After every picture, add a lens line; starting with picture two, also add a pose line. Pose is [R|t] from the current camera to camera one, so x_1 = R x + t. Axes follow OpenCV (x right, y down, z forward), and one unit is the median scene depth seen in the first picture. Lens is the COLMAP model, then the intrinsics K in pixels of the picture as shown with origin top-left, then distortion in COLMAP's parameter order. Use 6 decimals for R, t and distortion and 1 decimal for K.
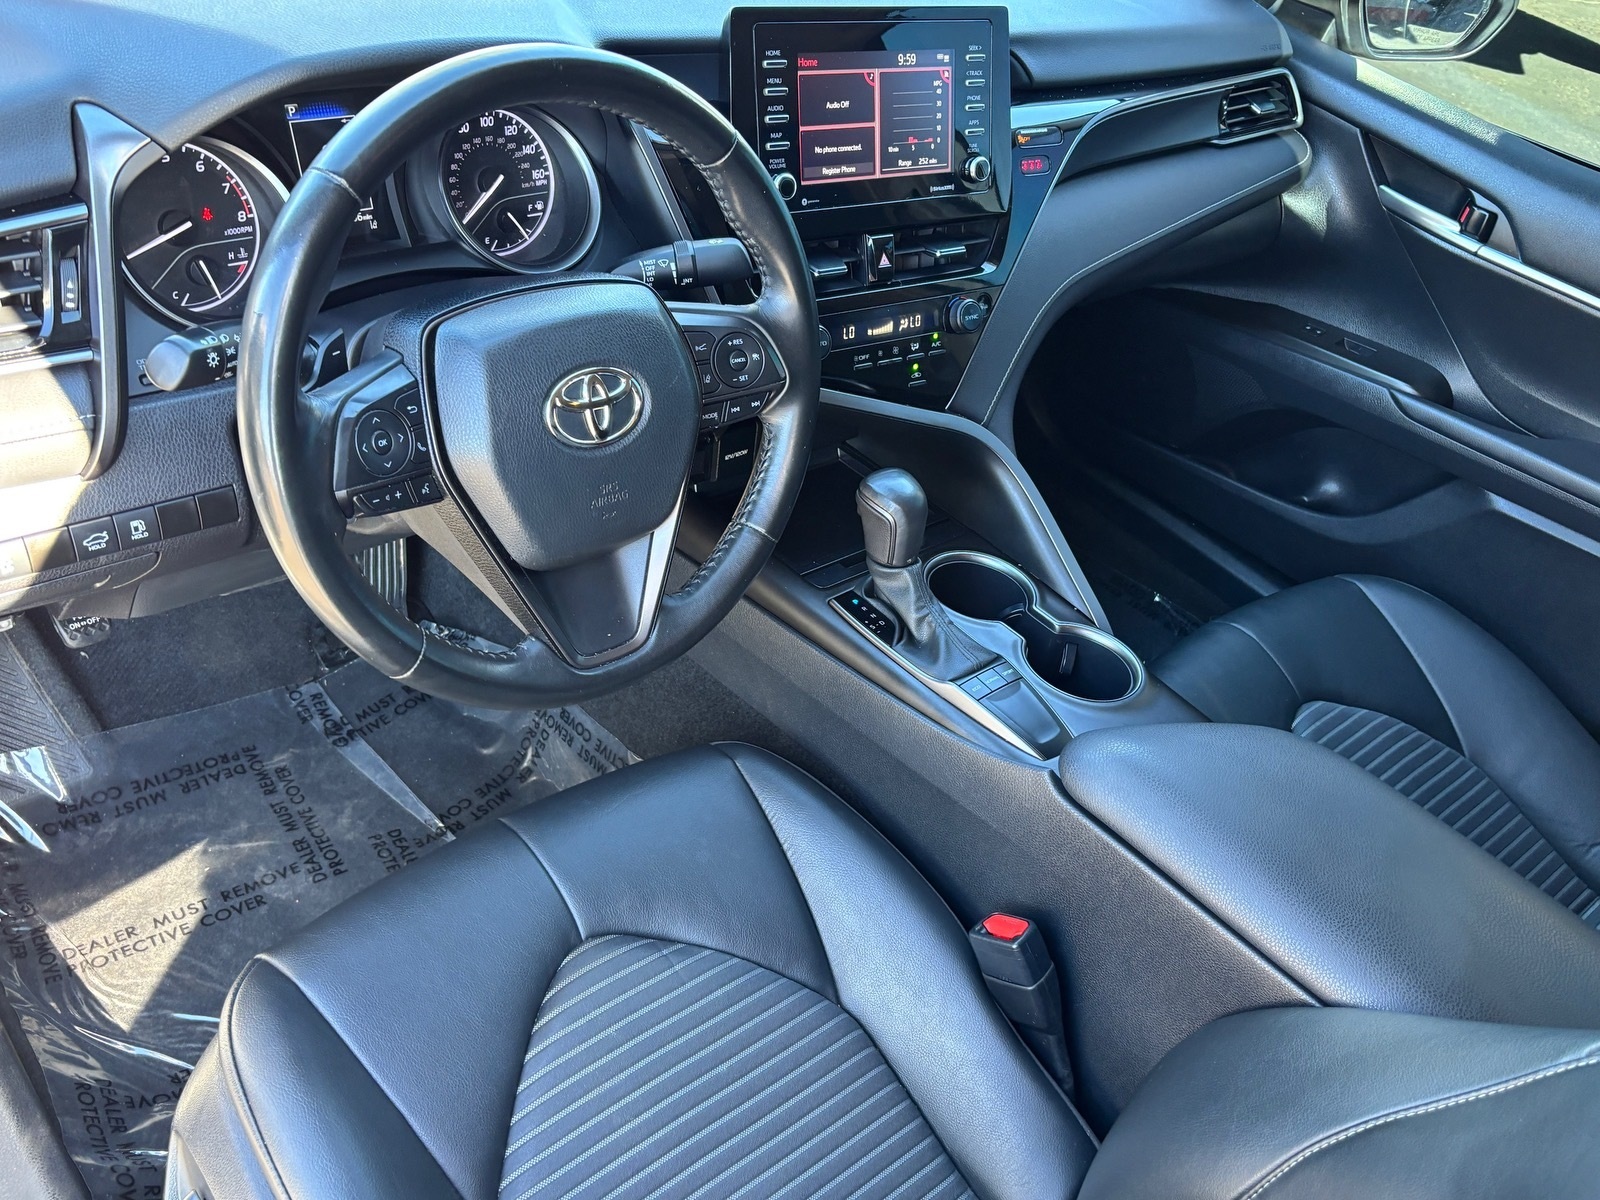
lens RADIAL K [[1367.6, 0, 797.8], [0, 1367.6, 623.6], [0, 0, 1]] dist [0.014873, -0.002806]
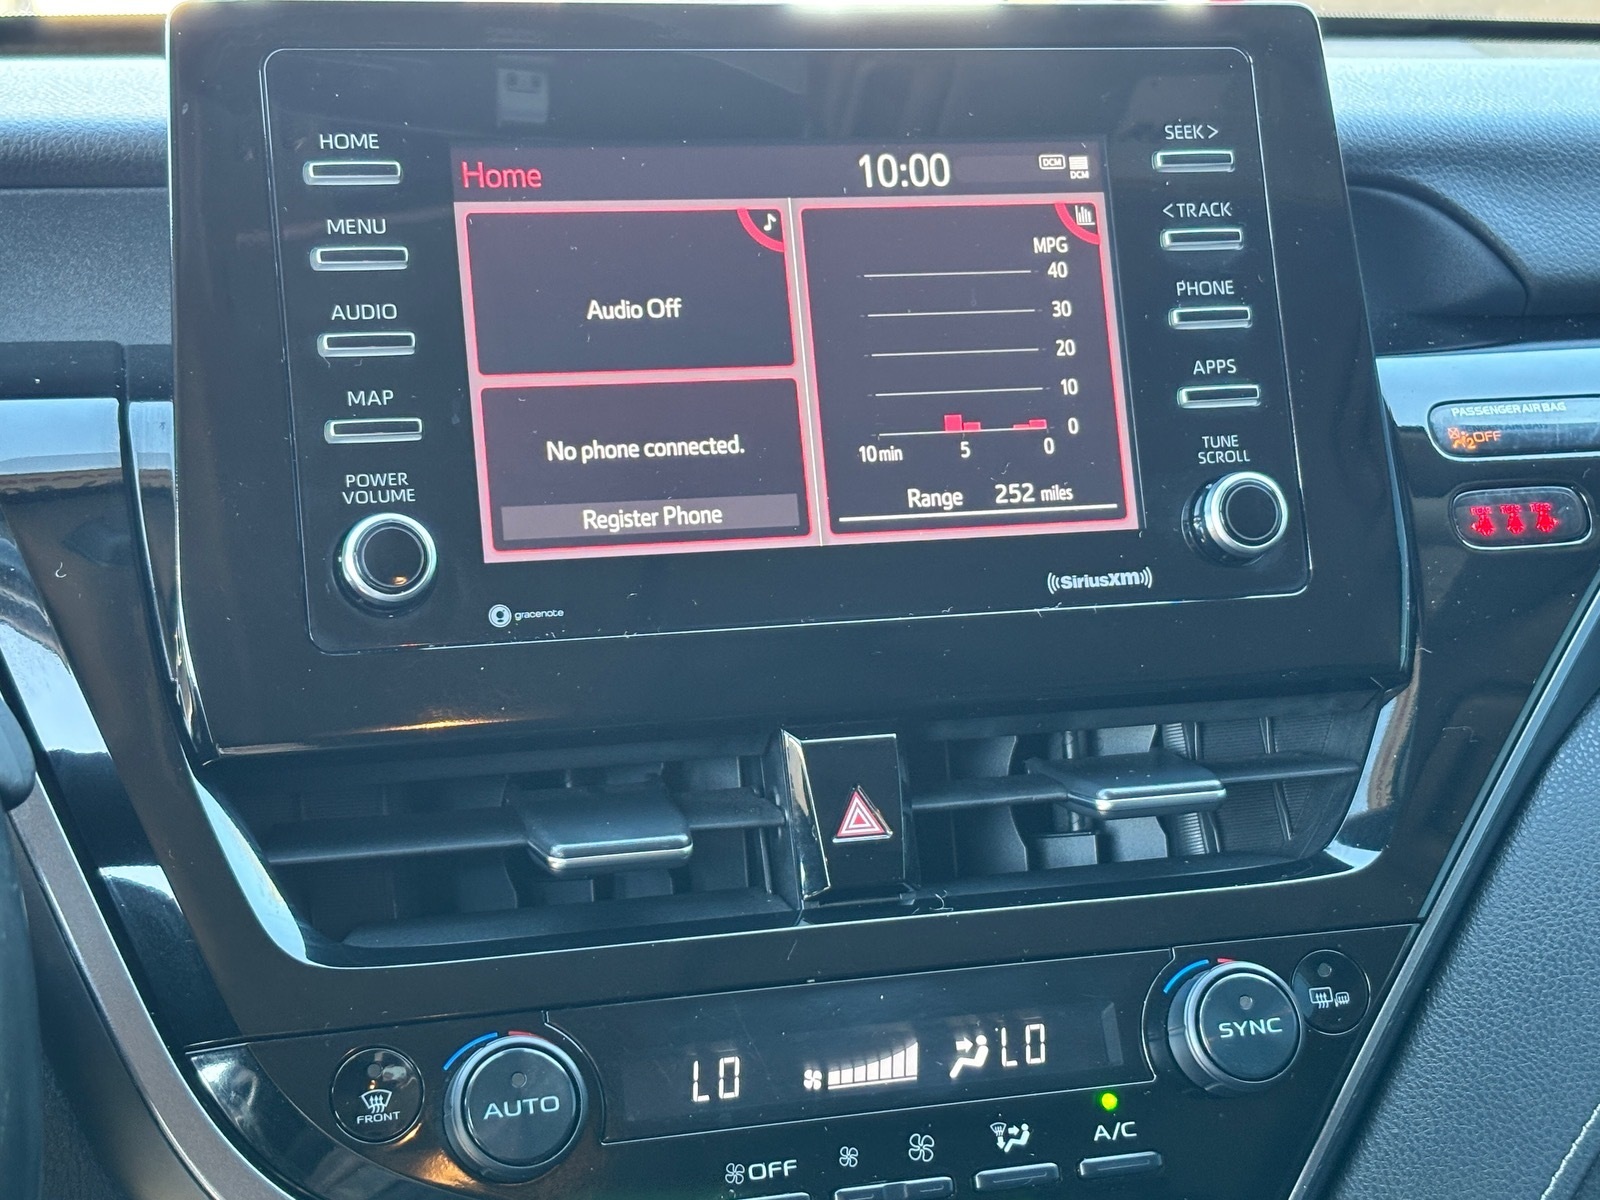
lens RADIAL K [[2812.6, 0, 779.4], [0, 2812.6, 623.6], [0, 0, 1]] dist [0.133356, 0.000000]
pose [[0.934869, -0.092451, -0.342743, 0.257616], [-0.072094, 0.895928, -0.438311, -0.054602], [0.347595, 0.434473, 0.830910, 0.533355]]
